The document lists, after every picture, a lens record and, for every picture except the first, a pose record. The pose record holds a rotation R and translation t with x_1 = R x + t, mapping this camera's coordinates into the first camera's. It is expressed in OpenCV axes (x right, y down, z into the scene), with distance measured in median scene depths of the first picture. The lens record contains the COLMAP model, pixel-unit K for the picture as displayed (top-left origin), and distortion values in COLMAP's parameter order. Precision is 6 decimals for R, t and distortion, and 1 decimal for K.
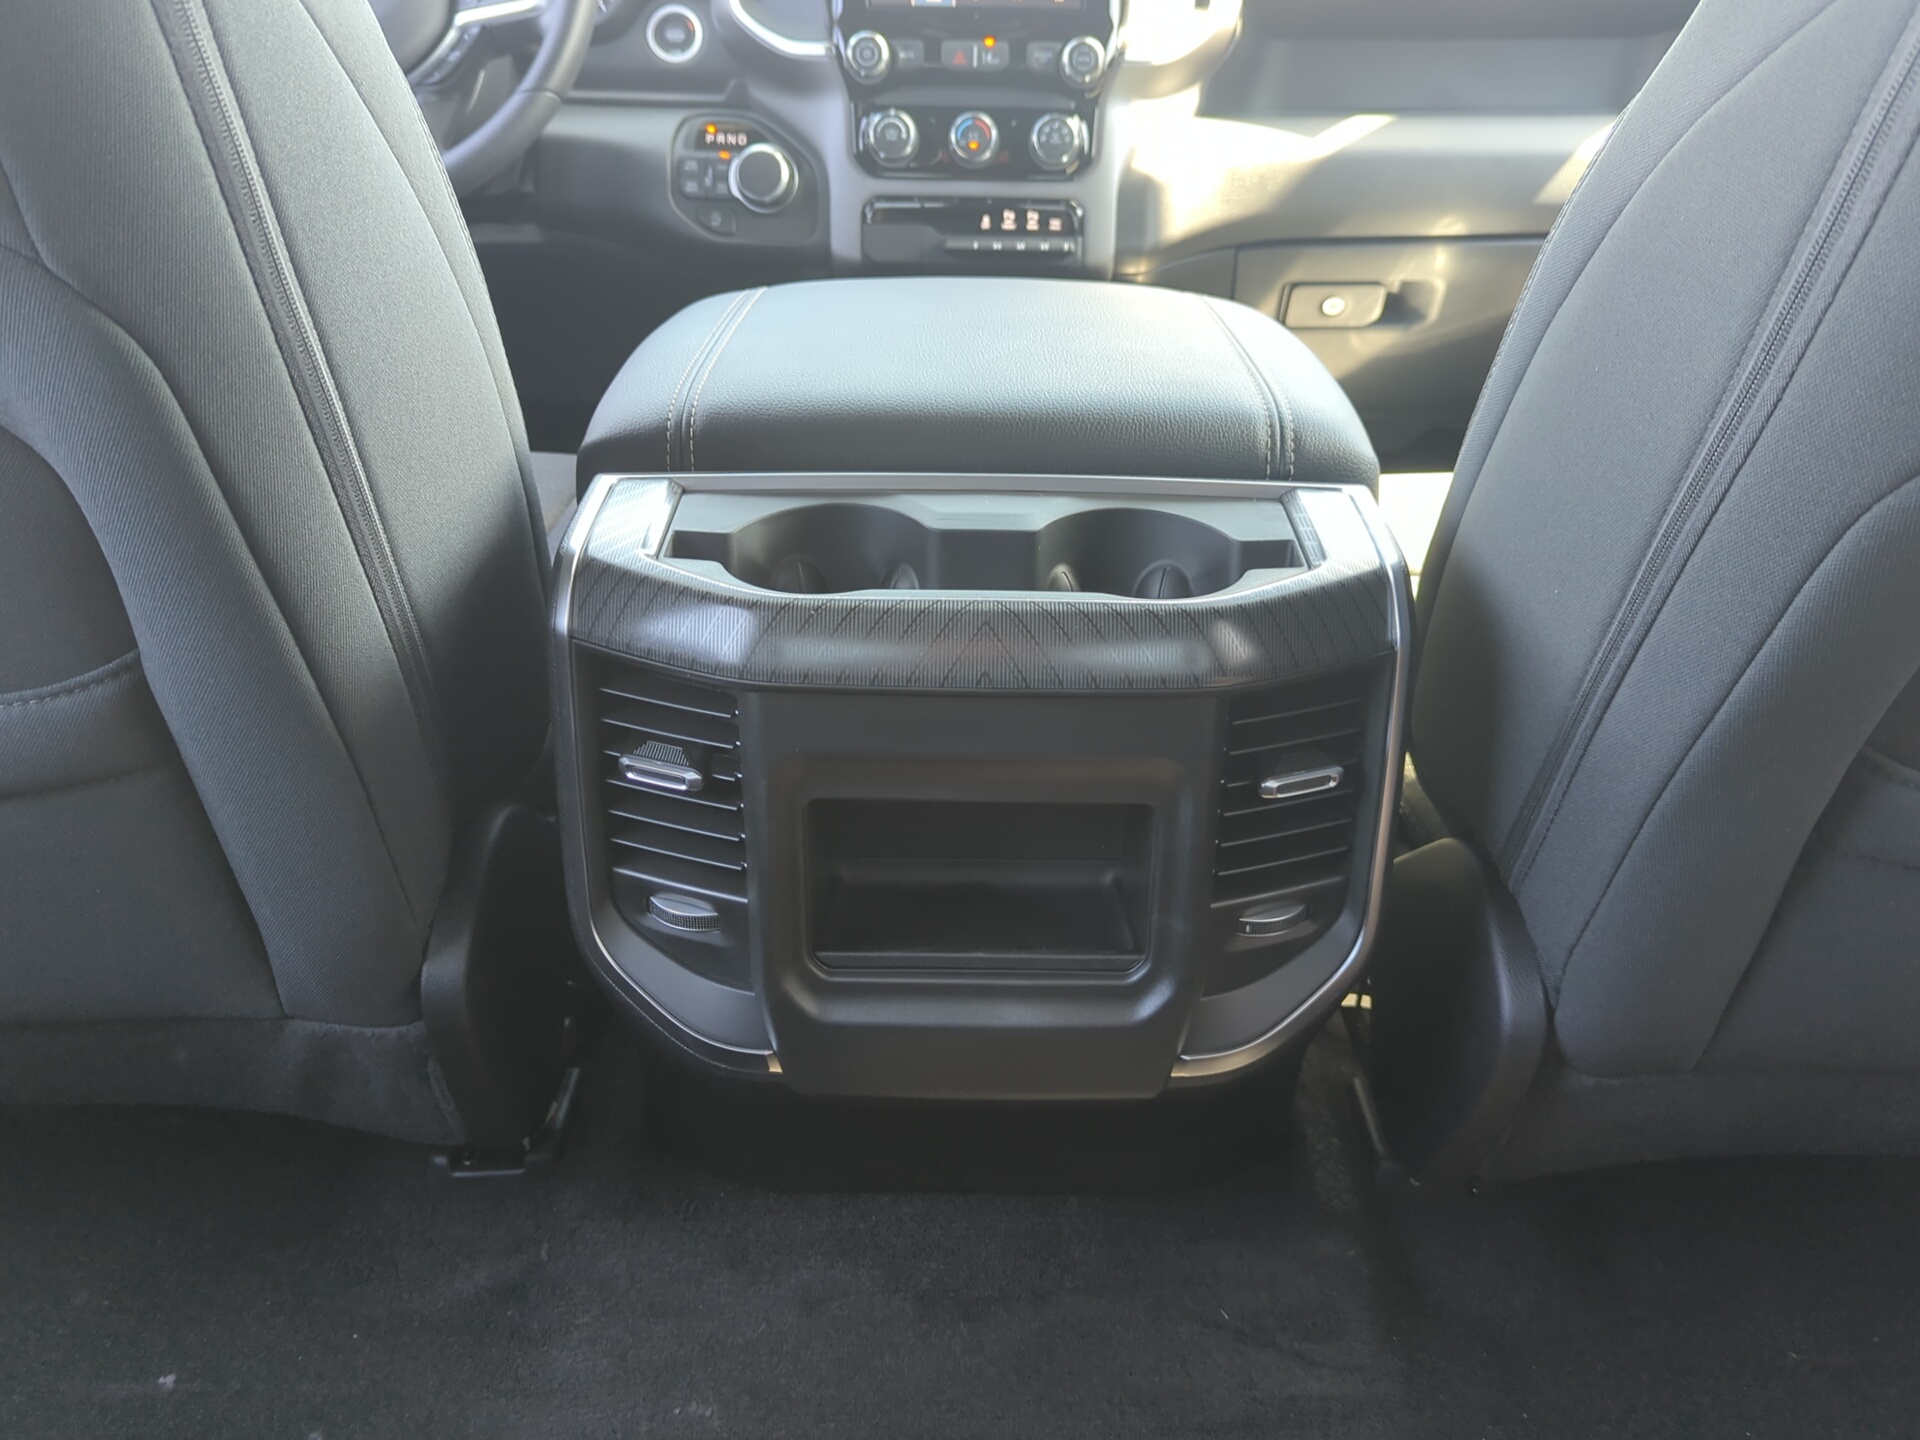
lens RADIAL K [[1565.2, 0, 962.7], [0, 1565.2, 663.8], [0, 0, 1]] dist [0.022396, 0.012433]
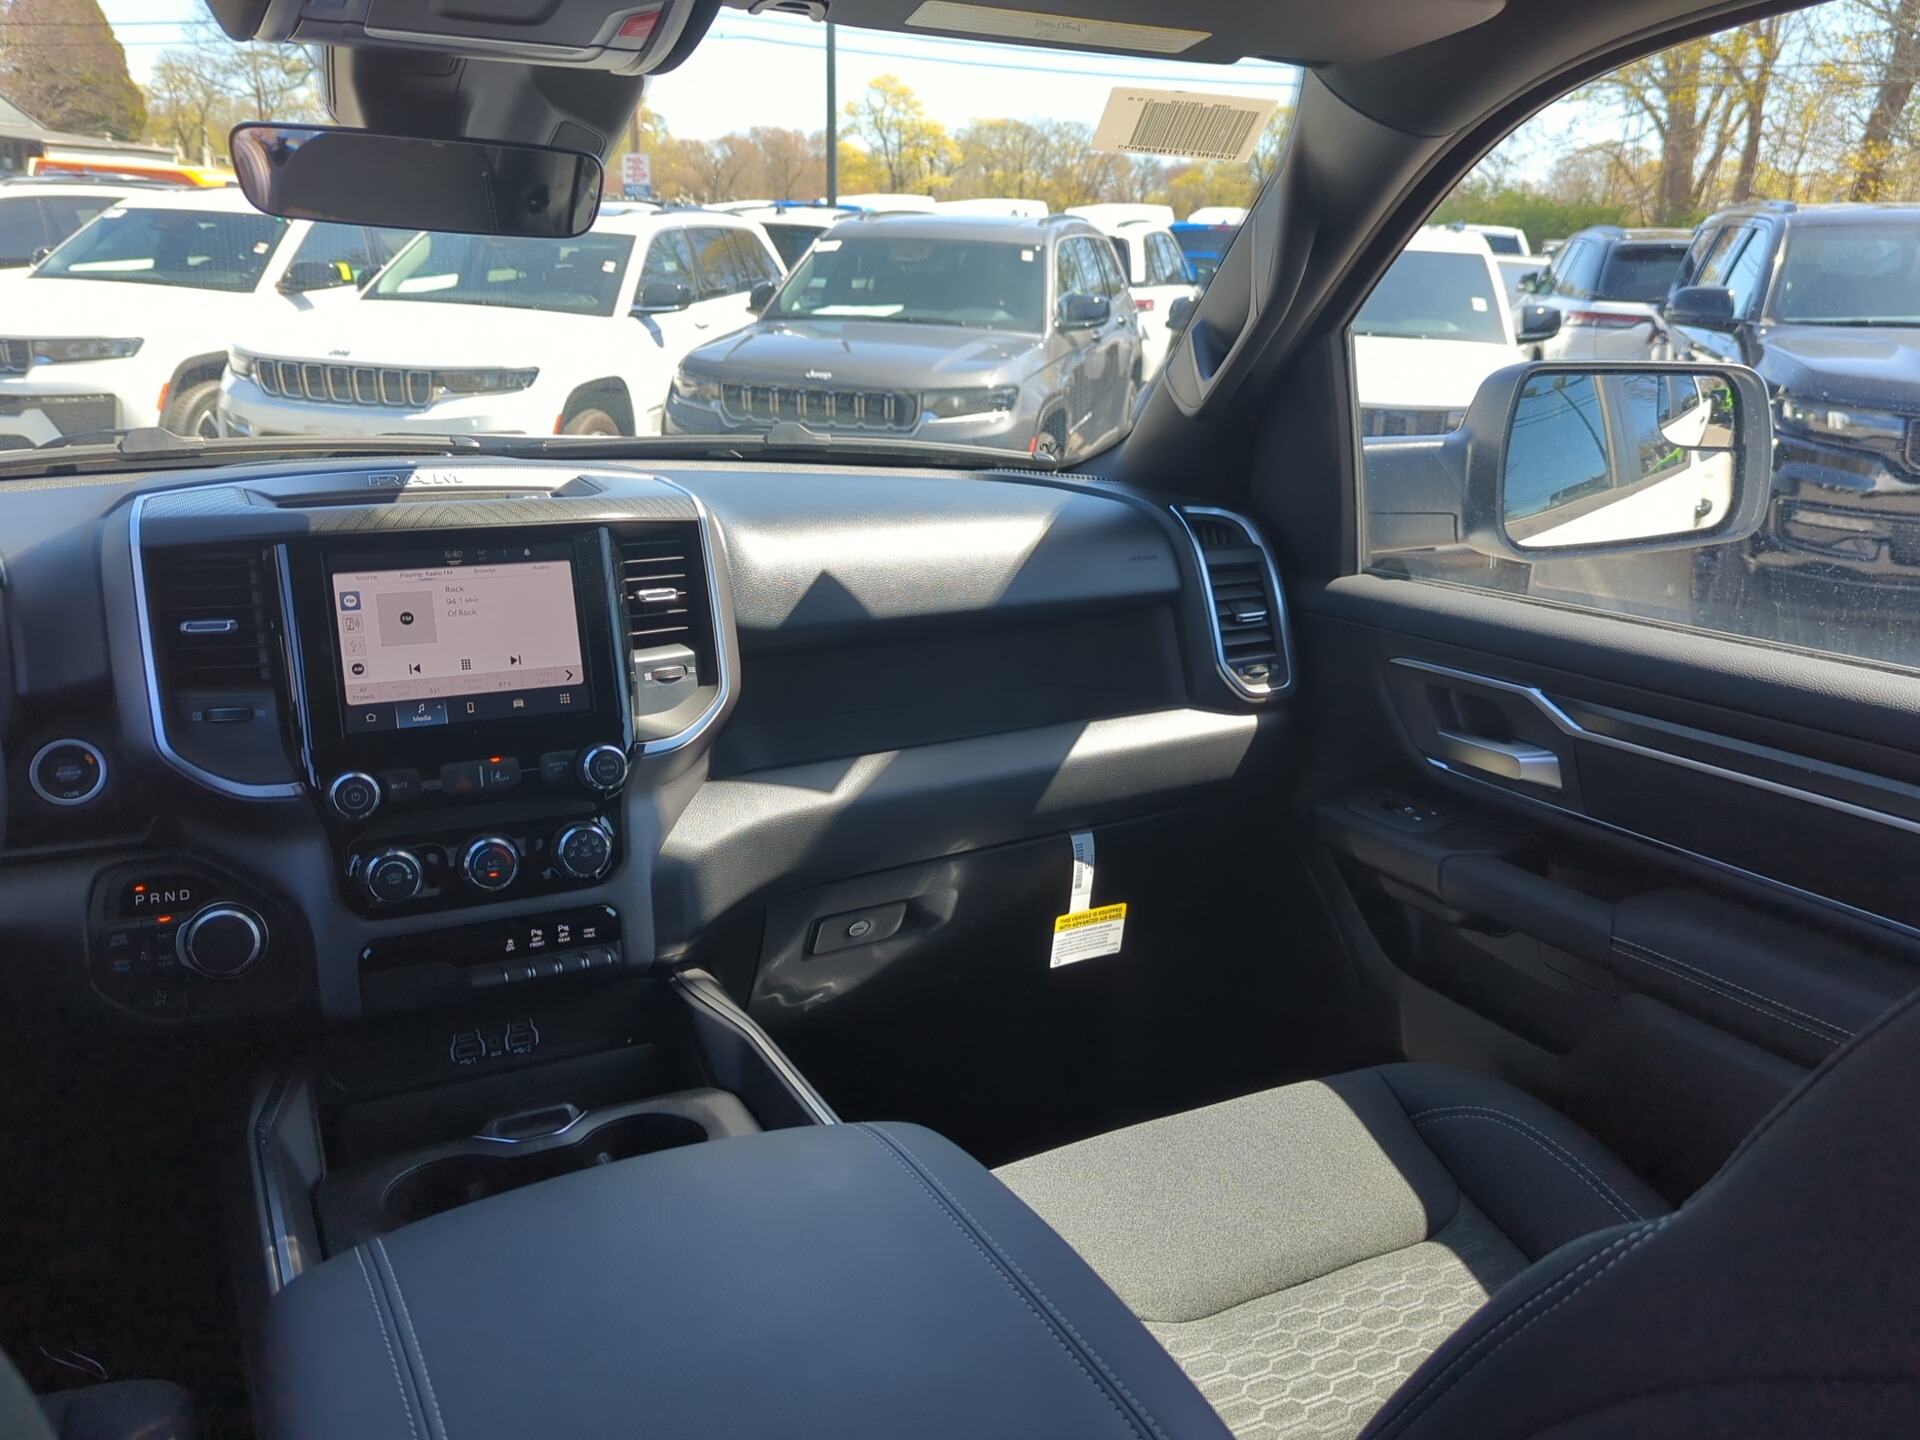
lens RADIAL K [[1579.2, 0, 958.9], [0, 1579.2, 694.6], [0, 0, 1]] dist [0.081030, -0.076311]
pose [[0.894006, -0.113553, 0.433426, -0.131926], [0.185307, 0.974449, -0.126928, -0.258280], [-0.407938, 0.193792, 0.892206, 0.069398]]
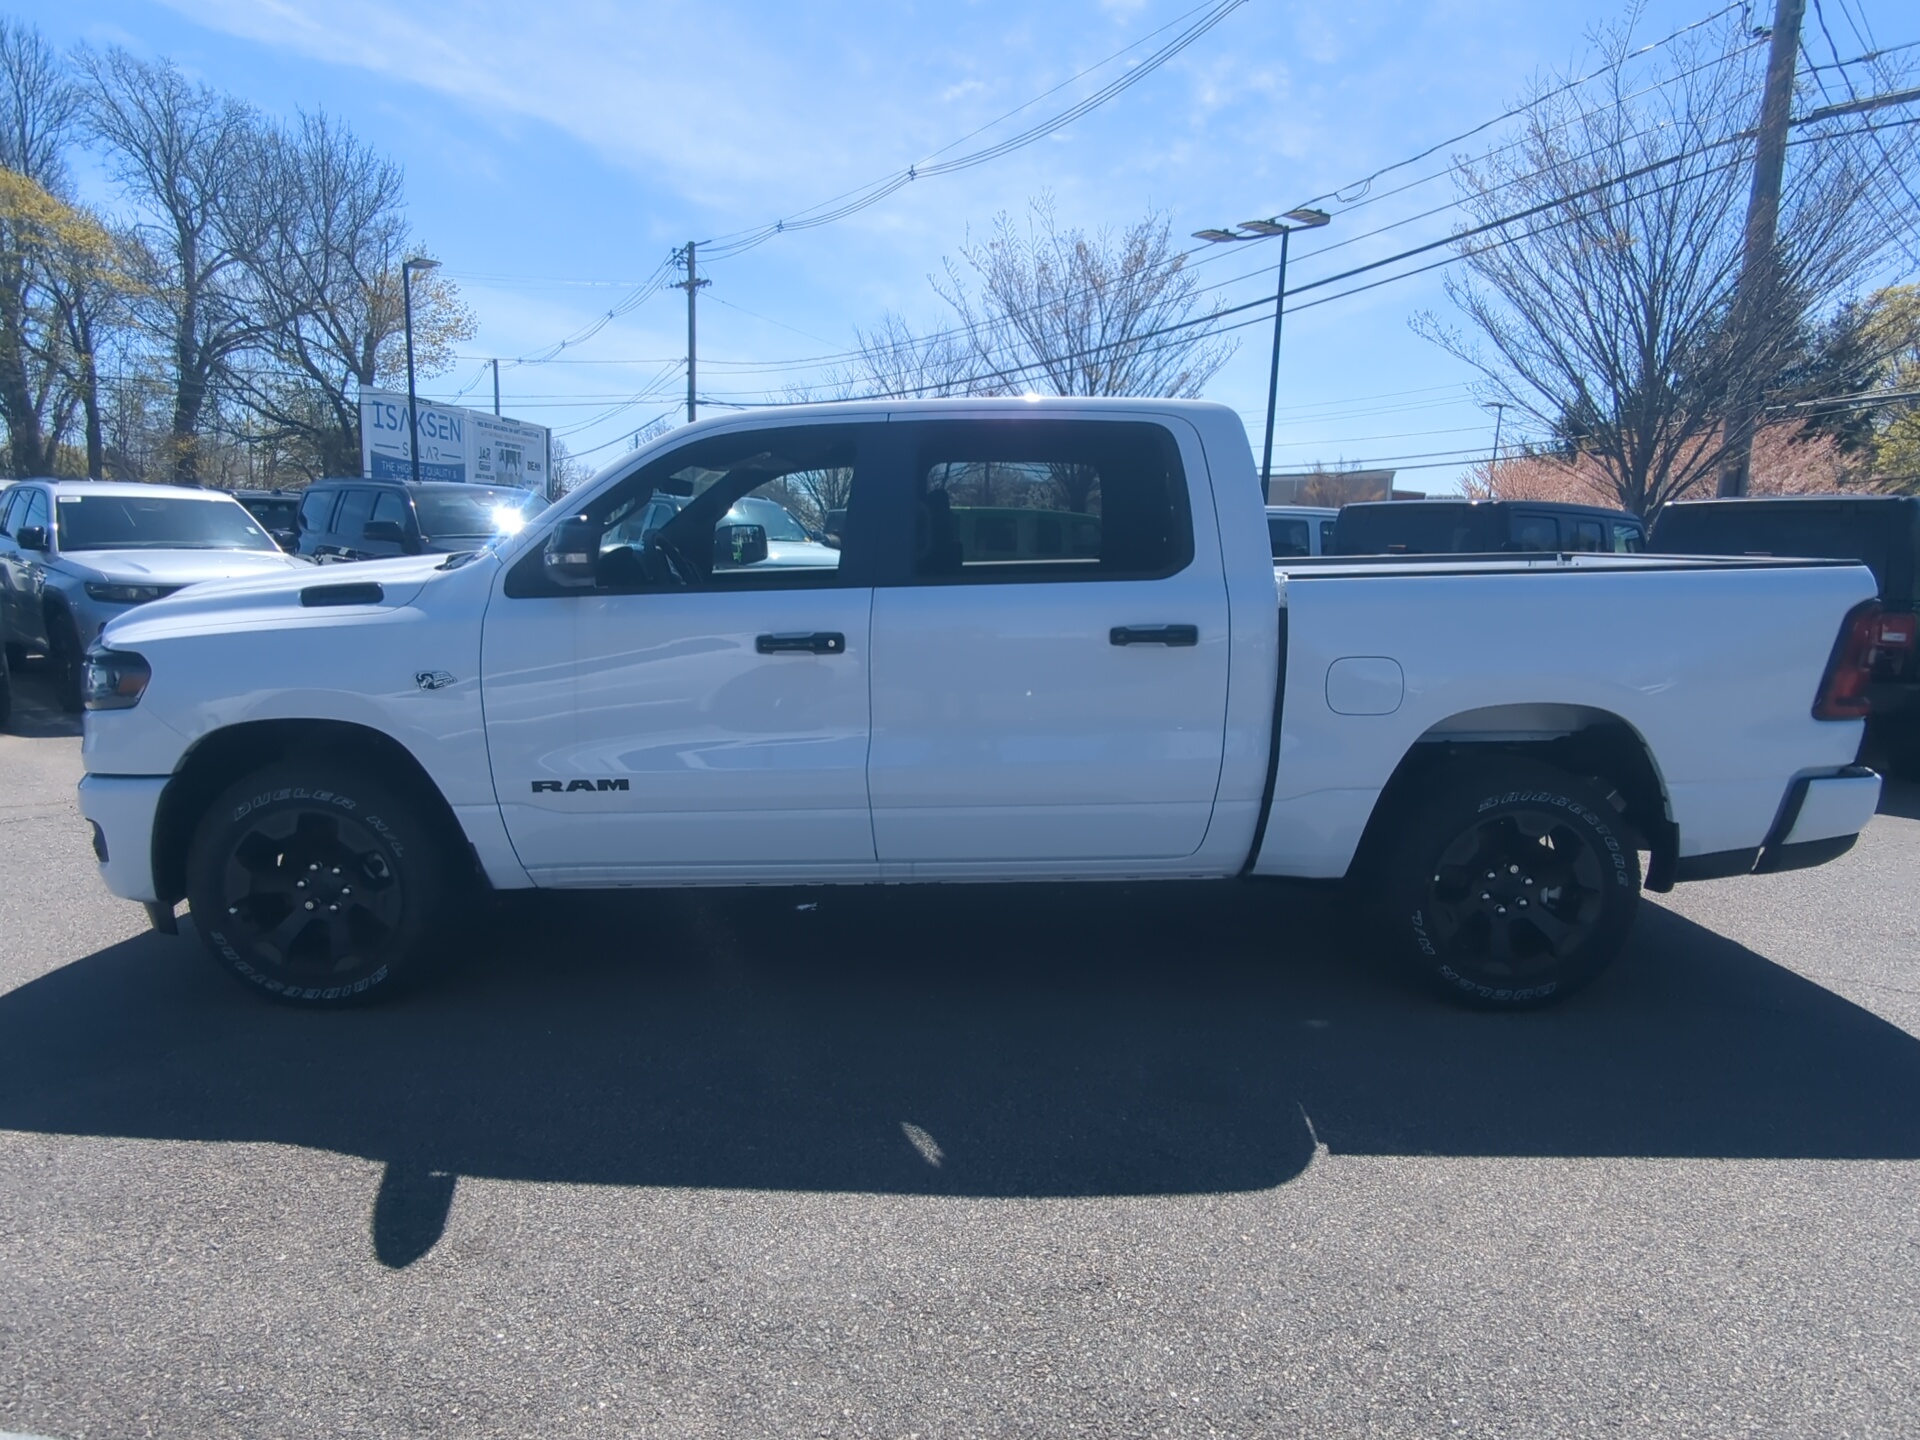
lens RADIAL K [[1097.3, 0, 960.0], [0, 1097.3, 720.0], [0, 0, 1]] dist [-0.003986, -0.000126]
pose [[-0.016429, -0.179593, 0.983604, -3.191880], [0.413756, 0.894336, 0.170205, -0.285183], [-0.910240, 0.409768, 0.059615, 0.220233]]
